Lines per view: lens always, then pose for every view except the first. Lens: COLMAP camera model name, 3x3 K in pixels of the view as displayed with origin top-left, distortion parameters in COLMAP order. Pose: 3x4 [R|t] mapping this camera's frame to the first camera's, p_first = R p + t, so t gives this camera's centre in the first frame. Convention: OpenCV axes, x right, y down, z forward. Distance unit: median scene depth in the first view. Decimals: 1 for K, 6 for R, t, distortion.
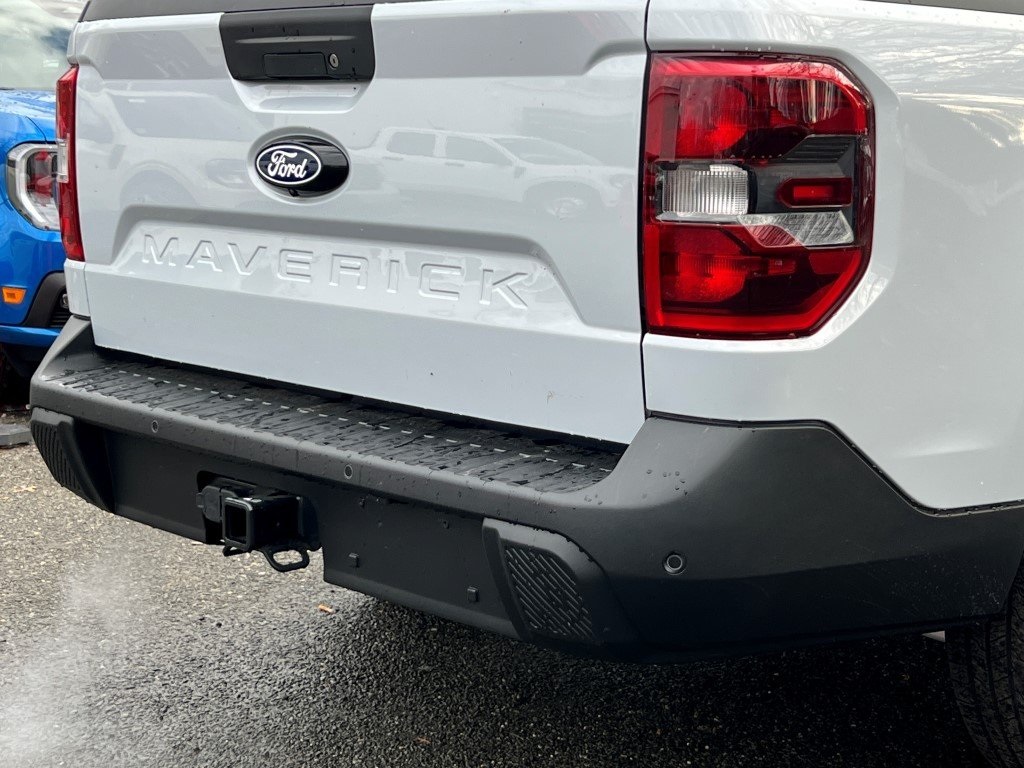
lens RADIAL K [[1758.4, 0, 518.3], [0, 1758.4, 385.7], [0, 0, 1]] dist [0.214882, 0.000000]
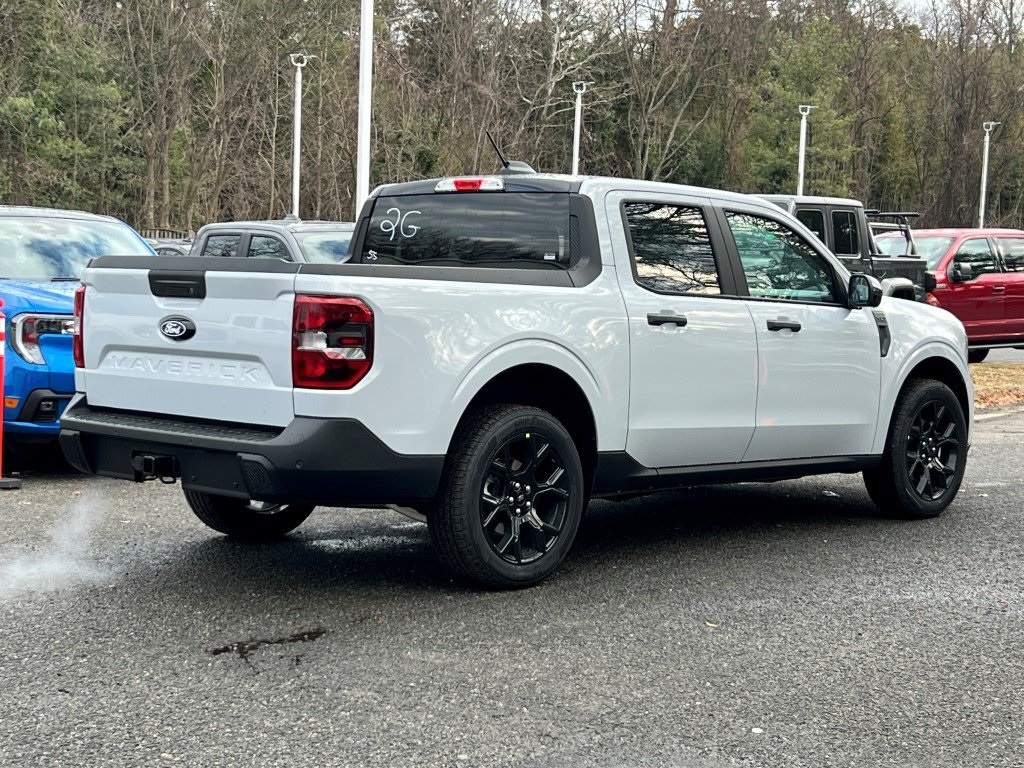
lens RADIAL K [[1758.4, 0, 504.6], [0, 1758.4, 378.6], [0, 0, 1]] dist [0.214882, 0.000000]
pose [[0.998844, 0.017120, 0.044909, 0.246084], [-0.012702, 0.995215, -0.096883, 0.198816], [-0.046353, 0.096200, 0.994282, -1.638593]]
